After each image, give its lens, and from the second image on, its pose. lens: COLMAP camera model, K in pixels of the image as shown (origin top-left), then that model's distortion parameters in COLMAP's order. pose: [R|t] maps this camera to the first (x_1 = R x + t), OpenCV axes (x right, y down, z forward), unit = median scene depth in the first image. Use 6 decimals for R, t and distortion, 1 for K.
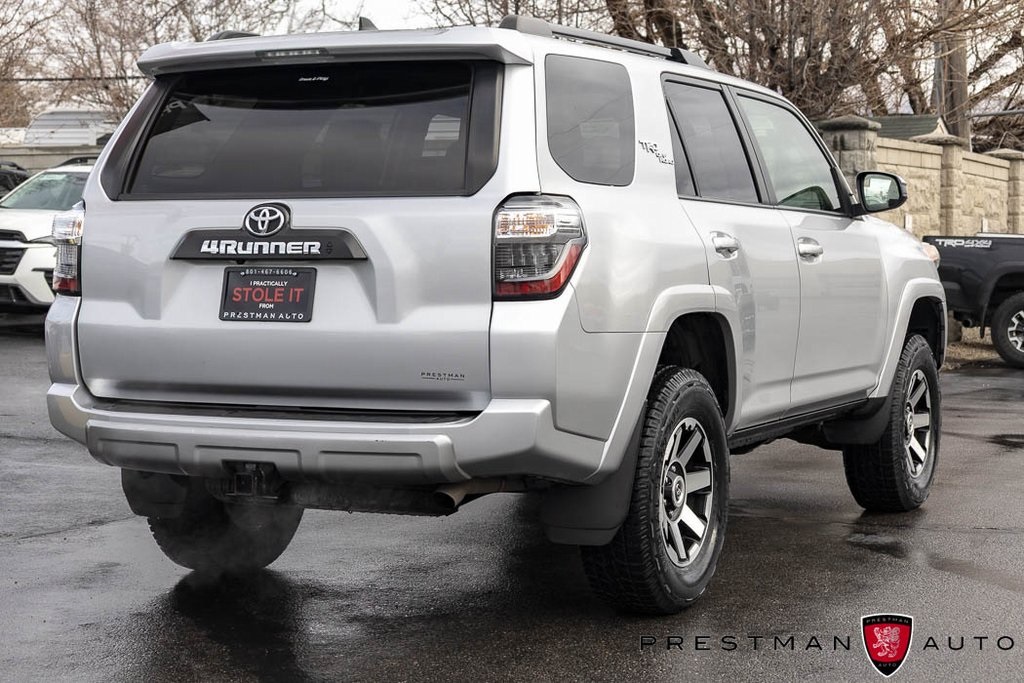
lens RADIAL K [[2051.2, 0, 569.8], [0, 2051.2, 342.0], [0, 0, 1]] dist [0.068819, -0.089701]
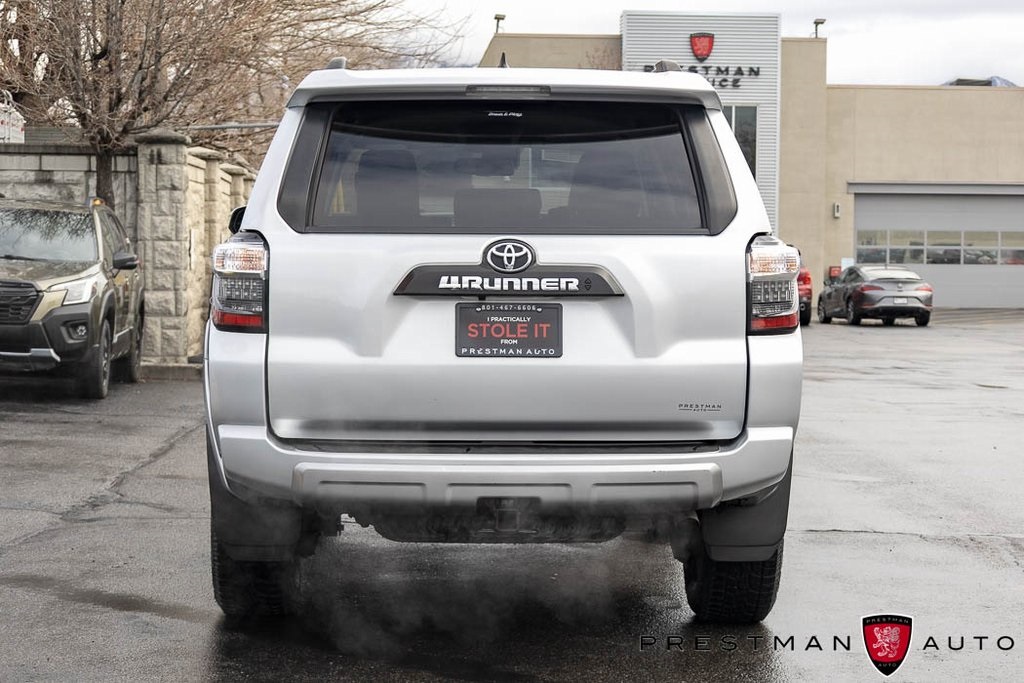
lens RADIAL K [[2051.2, 0, 569.8], [0, 2051.2, 342.0], [0, 0, 1]] dist [0.068819, -0.089701]
pose [[0.887863, -0.013731, 0.459903, -0.575737], [0.015389, 0.999882, 0.000144, -0.016908], [-0.459851, 0.006950, 0.887969, 0.096552]]
